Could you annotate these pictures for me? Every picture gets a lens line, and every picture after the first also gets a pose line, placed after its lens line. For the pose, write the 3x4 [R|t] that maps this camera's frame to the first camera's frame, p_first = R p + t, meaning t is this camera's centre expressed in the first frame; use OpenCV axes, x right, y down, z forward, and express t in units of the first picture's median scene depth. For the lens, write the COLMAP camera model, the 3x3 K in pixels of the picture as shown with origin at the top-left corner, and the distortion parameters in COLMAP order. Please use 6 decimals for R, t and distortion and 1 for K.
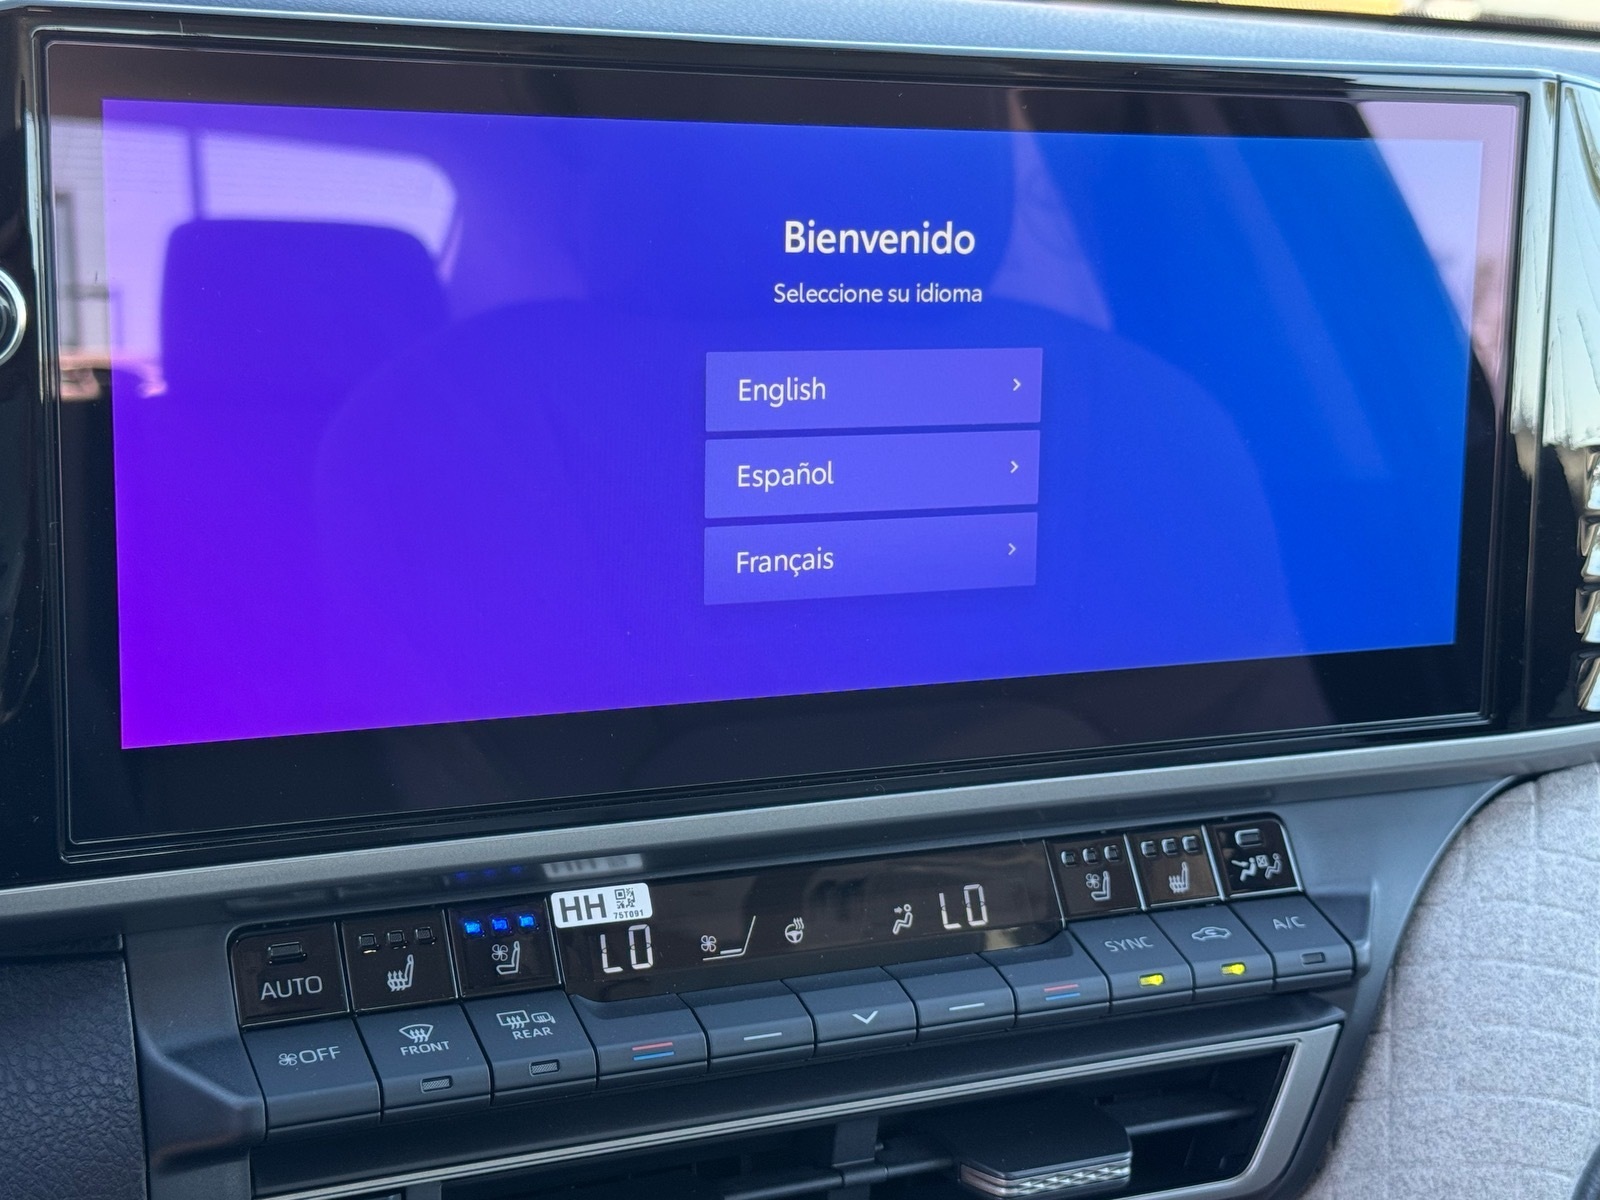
lens RADIAL K [[2509.2, 0, 797.4], [0, 2509.2, 599.4], [0, 0, 1]] dist [0.142701, 0.000000]
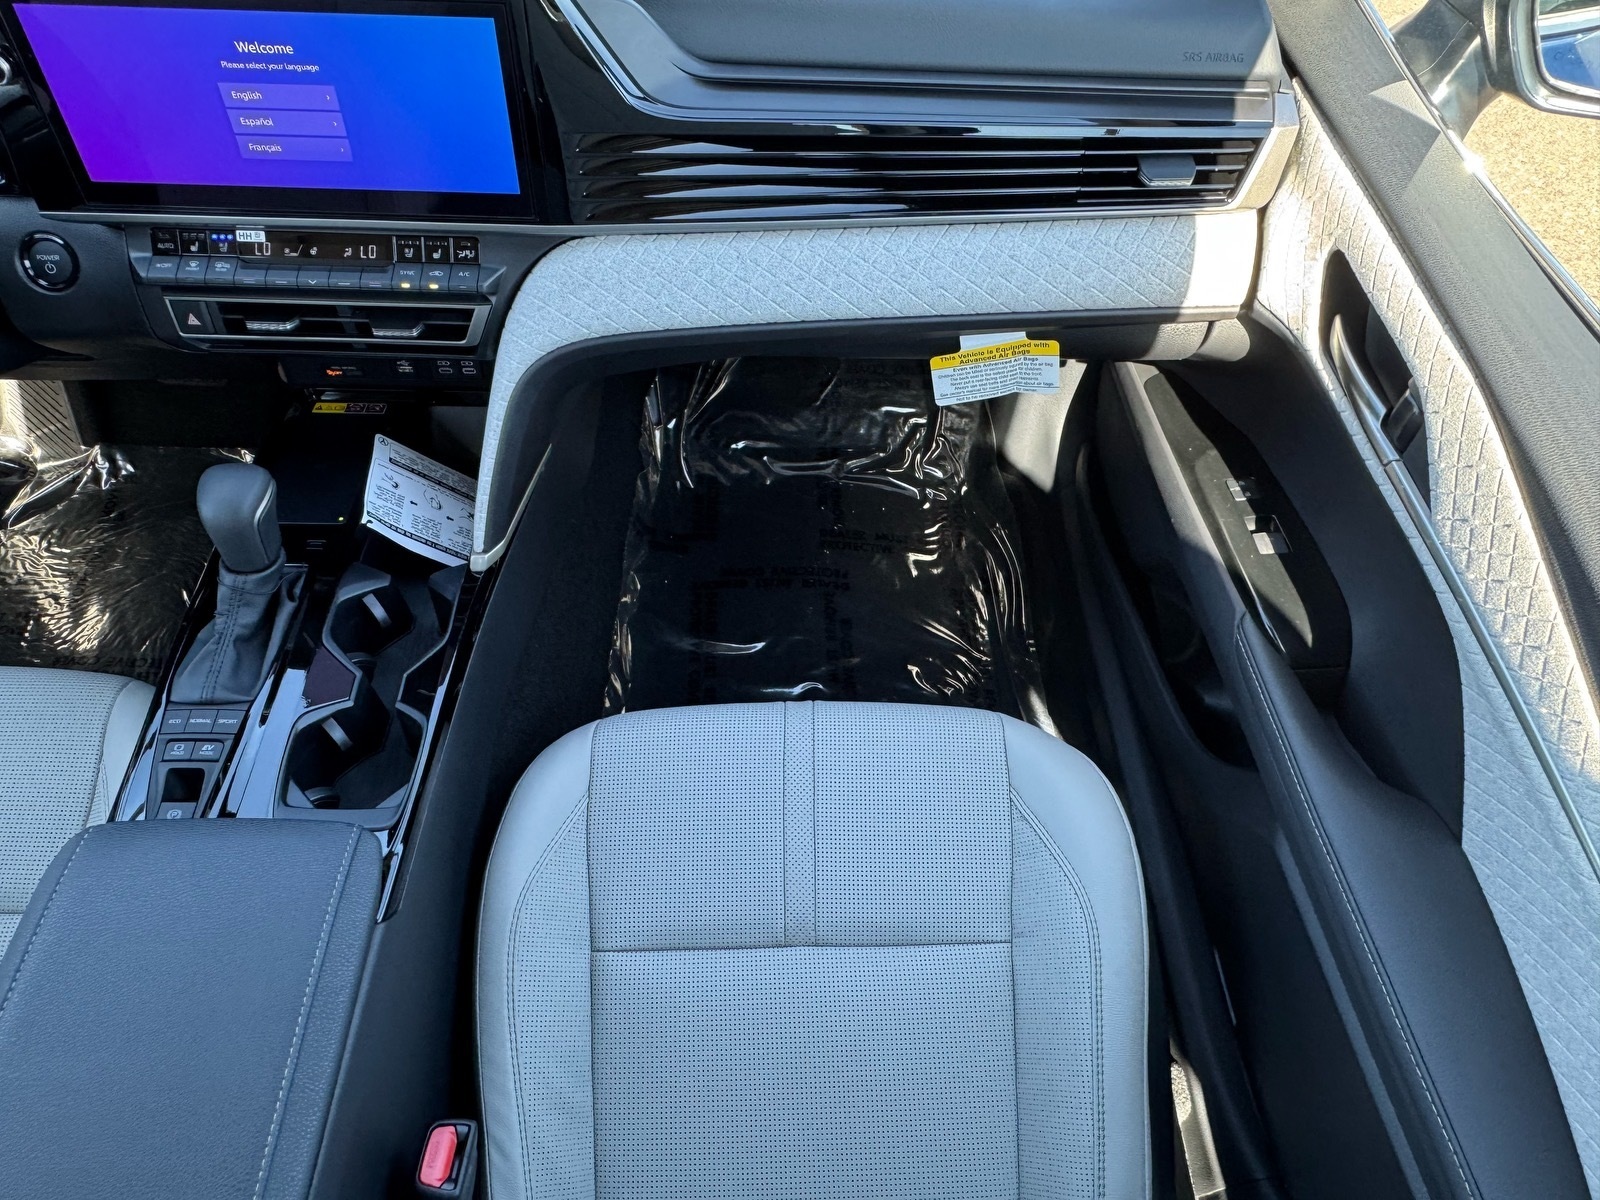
lens RADIAL K [[1024.4, 0, 775.8], [0, 1024.4, 591.3], [0, 0, 1]] dist [0.002042, -0.005882]
pose [[0.891707, 0.321731, -0.318351, 1.256292], [-0.080813, 0.805234, 0.587425, -0.404699], [0.445340, -0.498084, 0.744033, -0.037628]]
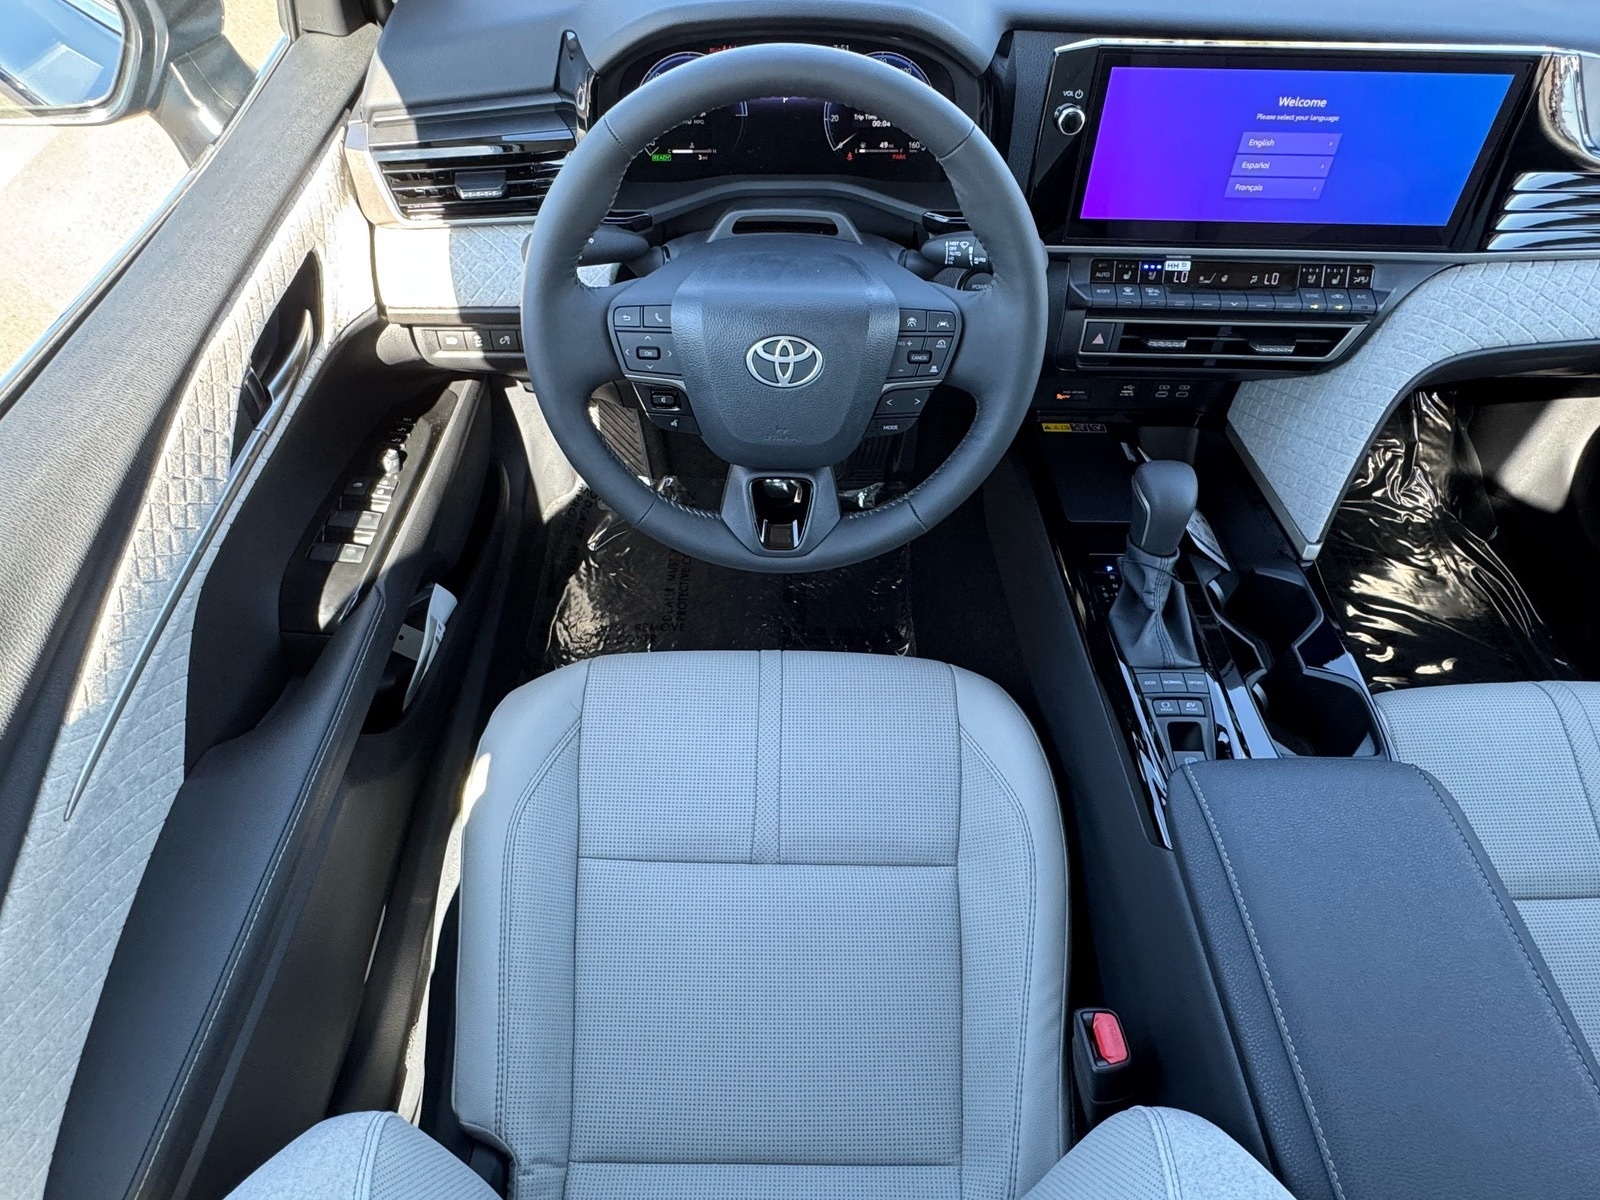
lens RADIAL K [[969.6, 0, 778.8], [0, 969.6, 595.1], [0, 0, 1]] dist [-0.001357, -0.002838]
pose [[0.886802, 0.298482, -0.352833, 0.069496], [-0.067926, 0.839349, 0.539333, -0.252421], [0.457131, -0.454315, 0.764611, -0.830678]]
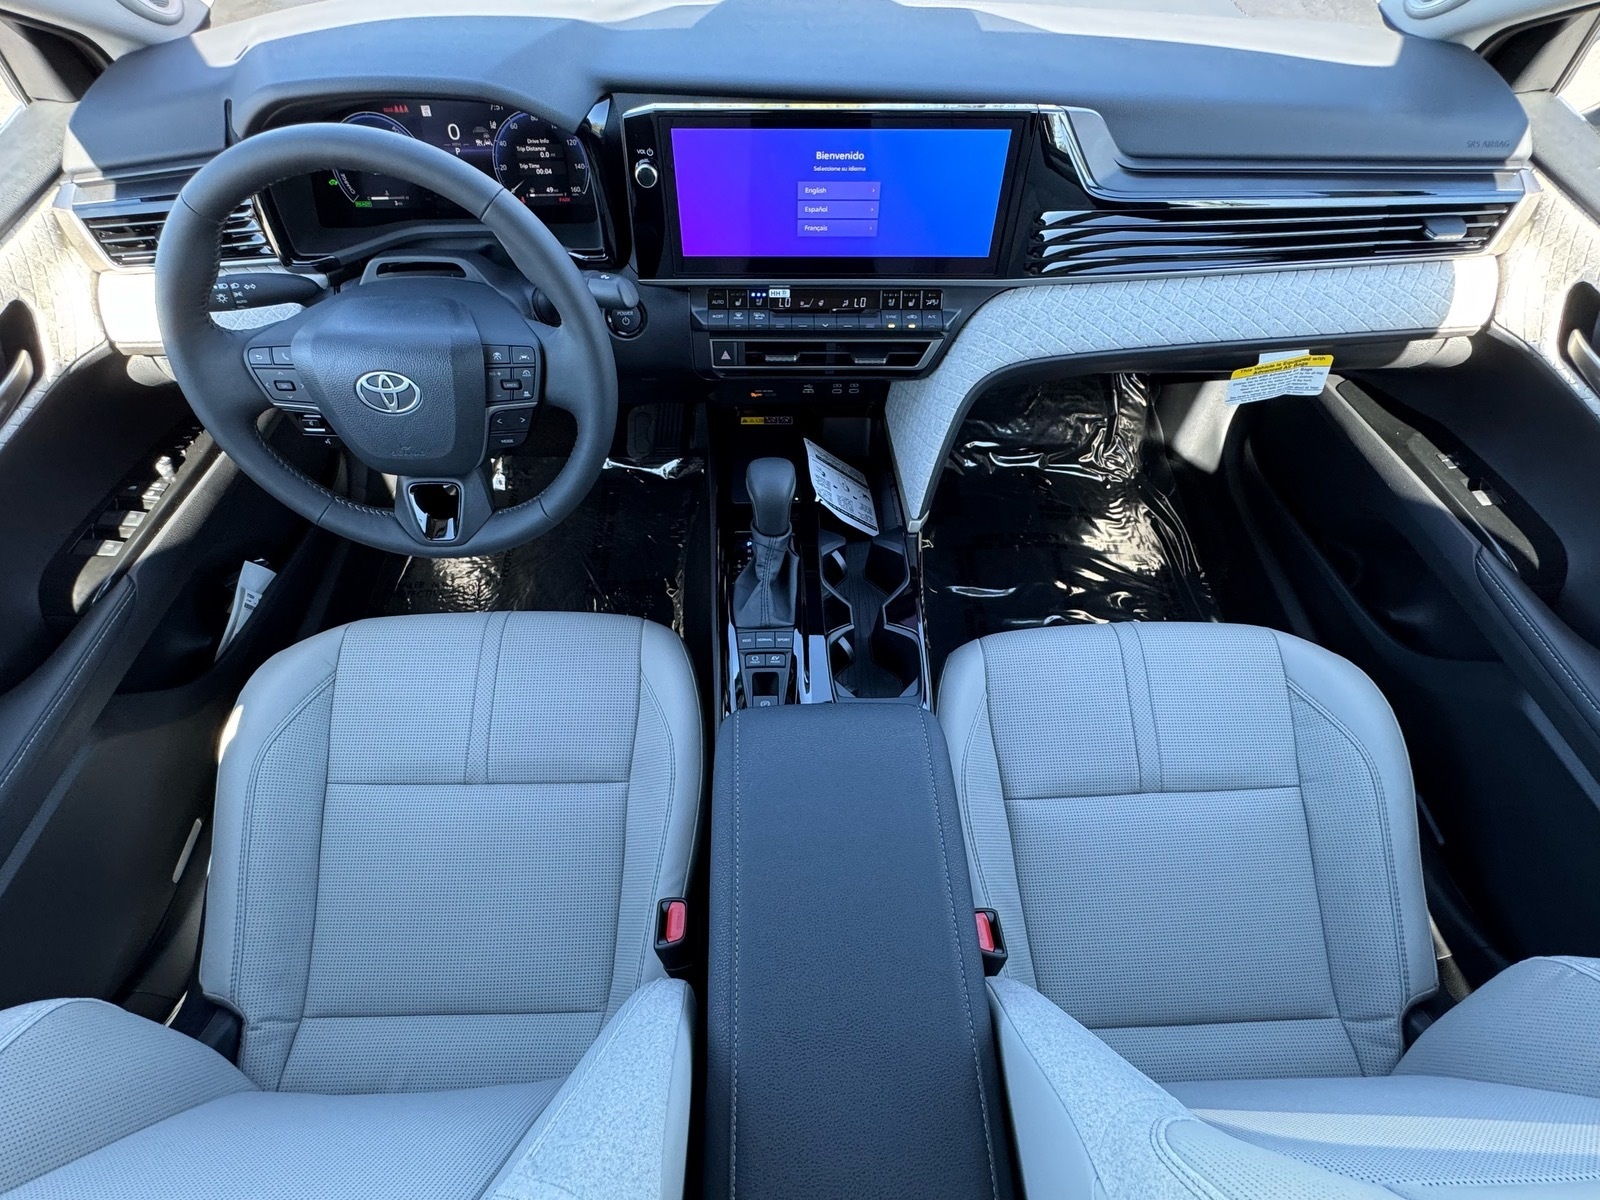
lens RADIAL K [[783.1, 0, 790.6], [0, 783.1, 593.0], [0, 0, 1]] dist [-0.003139, 0.000418]
pose [[0.897630, 0.308666, -0.314621, 0.636890], [-0.057100, 0.789254, 0.611406, -0.376325], [0.437036, -0.530851, 0.726083, -0.482731]]
